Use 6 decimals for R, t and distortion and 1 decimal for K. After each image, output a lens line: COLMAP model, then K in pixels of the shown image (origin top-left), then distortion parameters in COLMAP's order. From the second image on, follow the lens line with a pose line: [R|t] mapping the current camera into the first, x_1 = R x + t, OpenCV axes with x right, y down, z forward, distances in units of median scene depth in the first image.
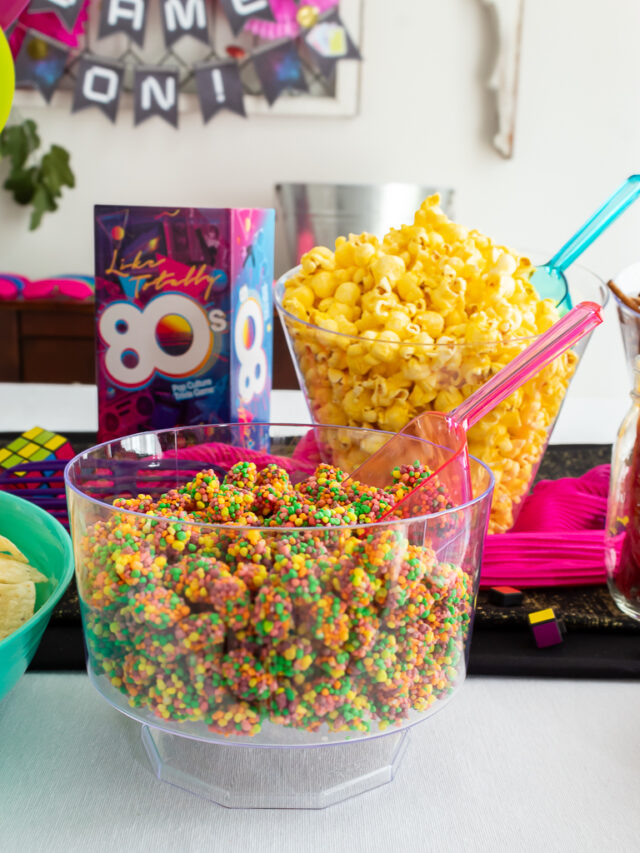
lens RADIAL K [[1063.3, 0, 320.6], [0, 1063.3, 467.0], [0, 0, 1]] dist [-0.006364, -0.043553]
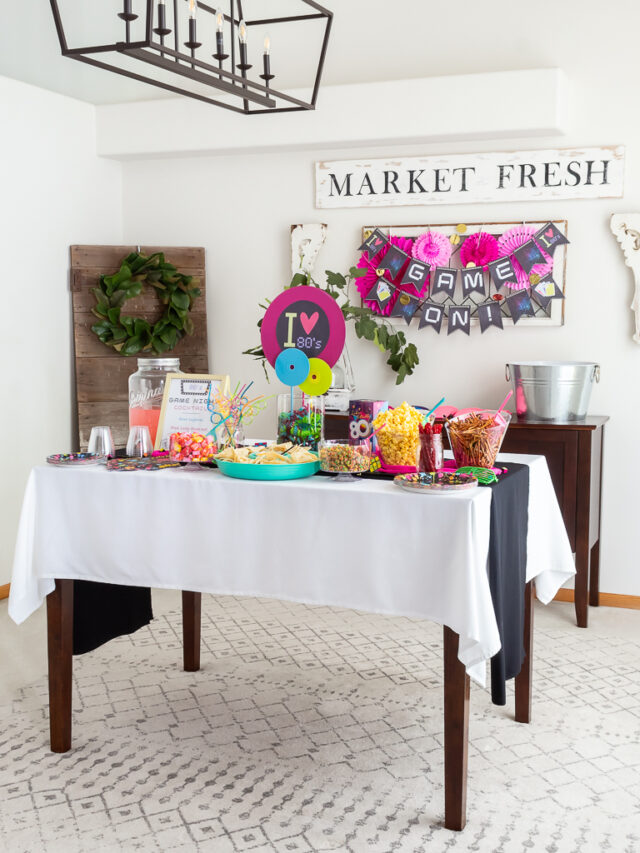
lens RADIAL K [[1037.9, 0, 316.1], [0, 1037.9, 444.4], [0, 0, 1]] dist [0.045655, -0.076599]
pose [[0.907180, 0.026976, -0.419876, 1.579082], [-0.079457, 0.990970, -0.108008, 0.451754], [0.413171, 0.131345, 0.901132, -3.162082]]
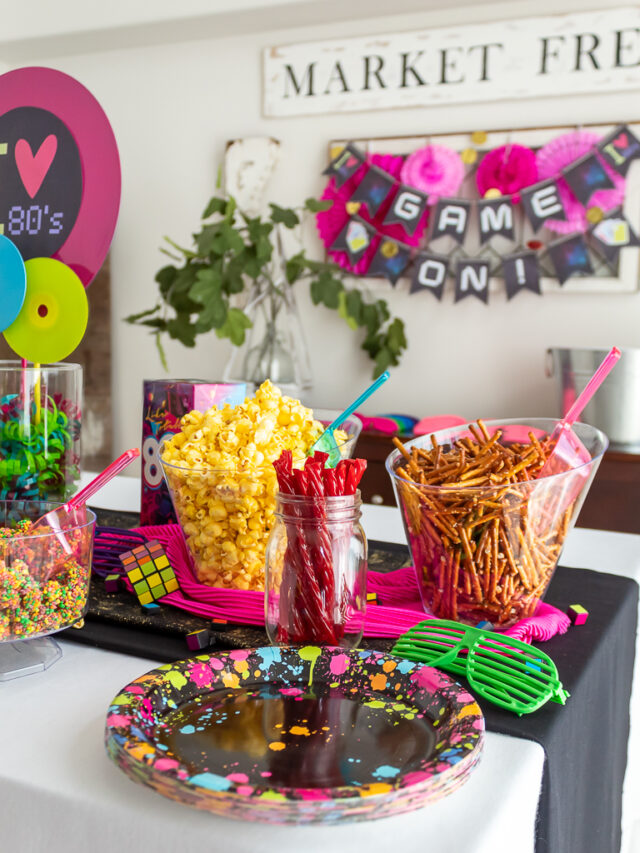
lens RADIAL K [[928.8, 0, 320.0], [0, 928.8, 426.5], [0, 0, 1]] dist [-0.010144, 0.008136]
pose [[0.890487, 0.042951, -0.452977, 0.719168], [-0.115074, 0.984430, -0.132876, -0.006092], [0.440217, 0.170450, 0.881564, -0.185039]]
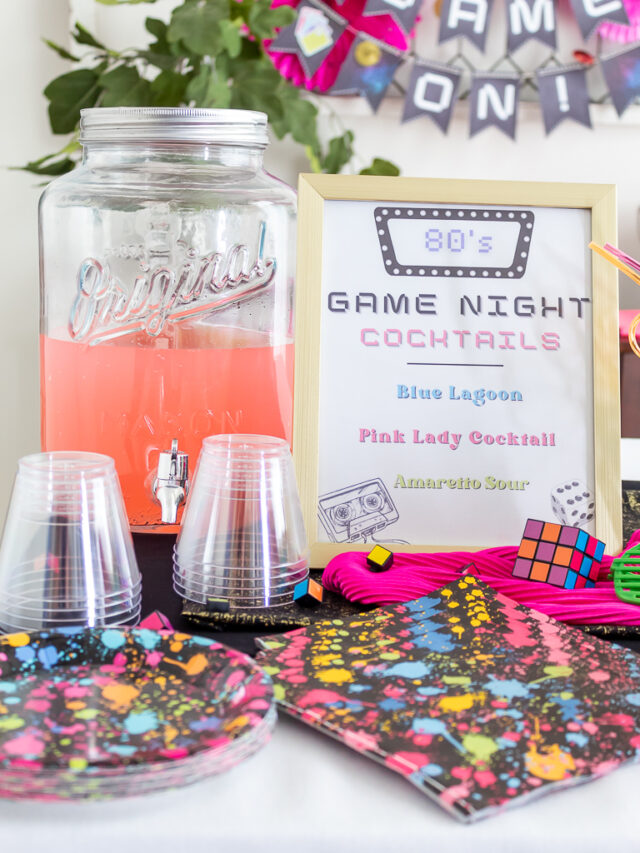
lens RADIAL K [[1356.3, 0, 320.0], [0, 1356.3, 426.5], [0, 0, 1]] dist [-0.000115, -0.146654]
pose [[0.999997, -0.000111, -0.002240, -1.069177], [-0.000038, 0.997781, -0.066580, -0.009980], [0.002242, 0.066580, 0.997779, -0.439802]]
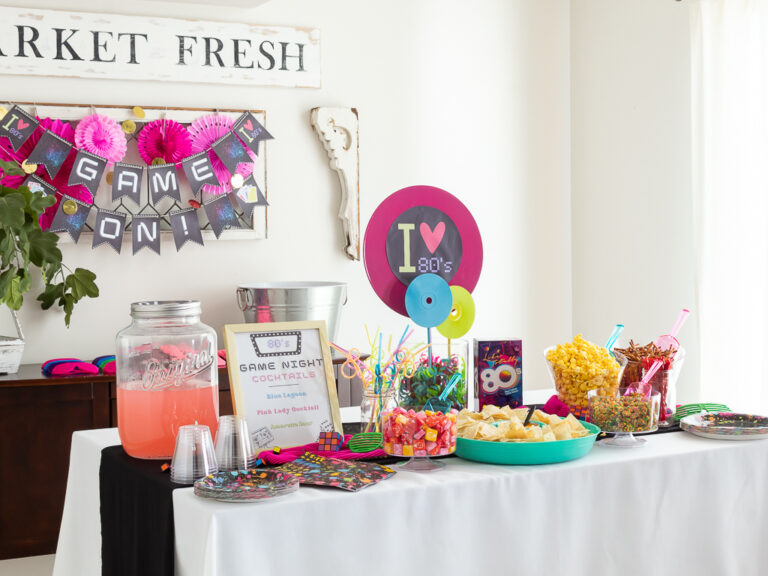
lens RADIAL K [[1221.1, 0, 384.0], [0, 1221.1, 288.0], [0, 0, 1]] dist [-0.000115, -0.146654]
pose [[0.899108, -0.063611, 0.433079, -2.179602], [0.142298, 0.978121, -0.151756, 0.141258], [-0.413951, 0.198071, 0.888489, -2.413730]]
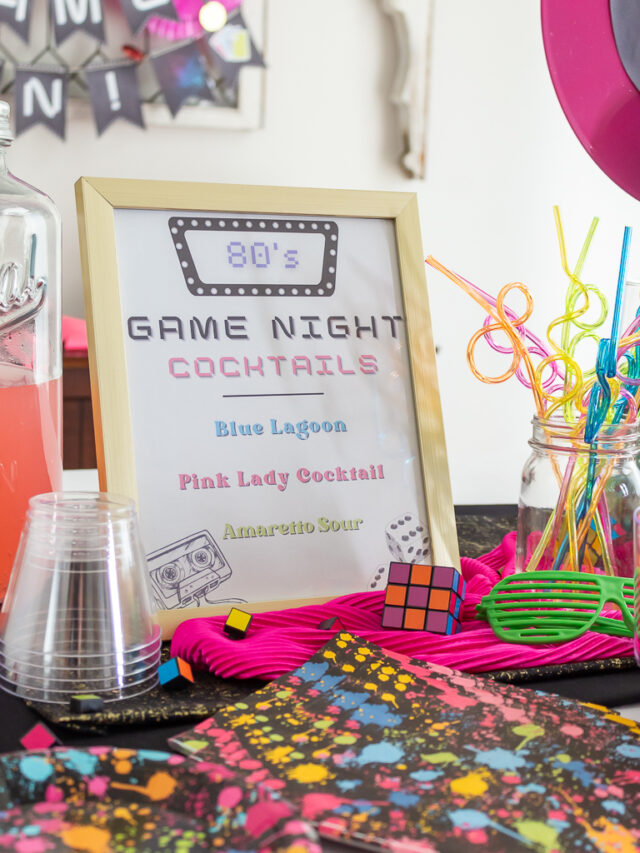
lens RADIAL K [[1412.6, 0, 336.1], [0, 1412.6, 452.4], [0, 0, 1]] dist [-0.017335, 0.037894]
pose [[0.921028, -0.062612, 0.384430, -1.361873], [0.084533, 0.995602, -0.040372, -0.054444], [-0.380211, 0.069681, 0.922271, -0.269864]]
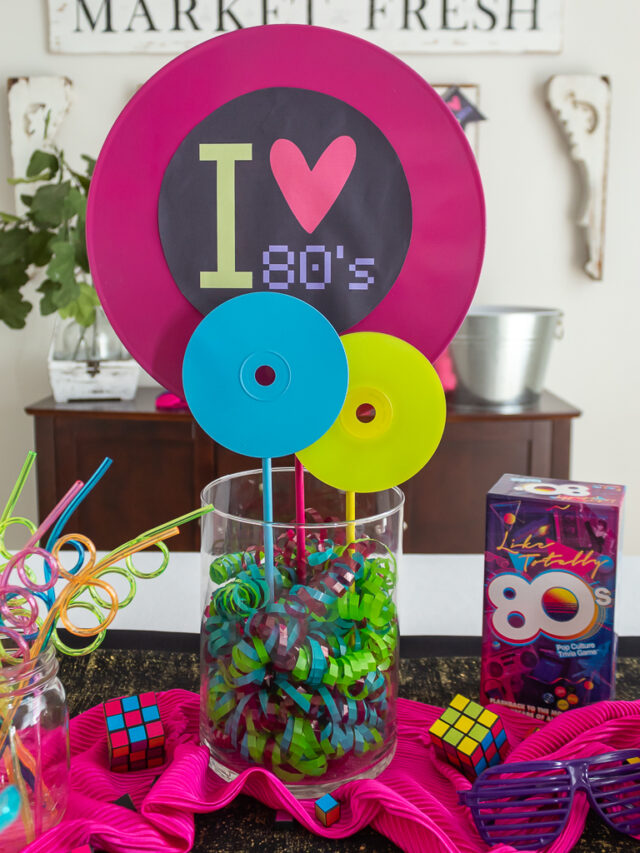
lens RADIAL K [[873.2, 0, 315.9], [0, 873.2, 377.6], [0, 0, 1]] dist [-0.022620, -0.000723]
pose [[0.998235, -0.019603, -0.056066, -0.346610], [0.013268, 0.993709, -0.111207, -0.268380], [0.057893, 0.110267, 0.992215, -0.009535]]
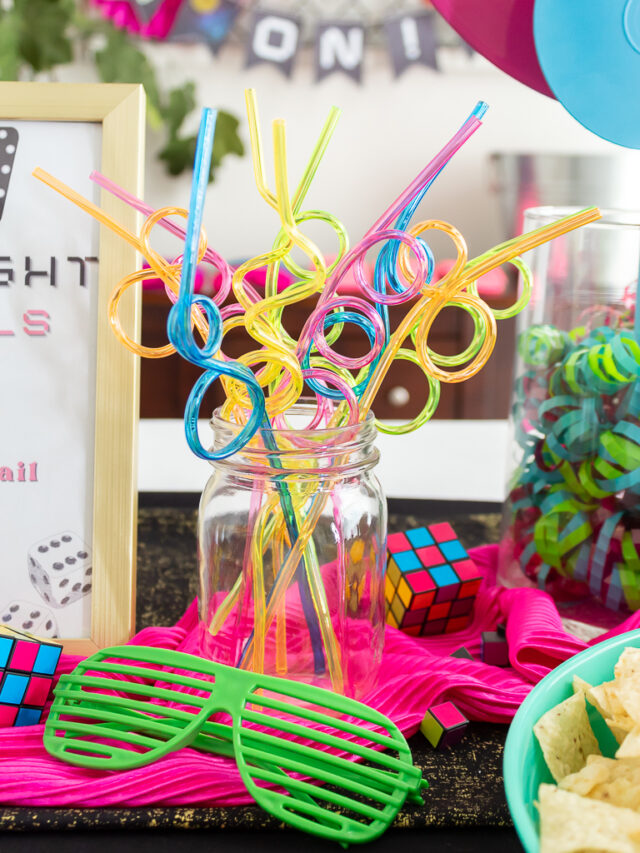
lens RADIAL K [[1200.7, 0, 320.0], [0, 1200.7, 426.5], [0, 0, 1]] dist [-0.005174, -0.068576]
pose [[0.999747, -0.018340, 0.013022, -0.674958], [0.018551, 0.999696, -0.016253, -0.097519], [-0.012720, 0.016490, 0.999783, 0.093545]]
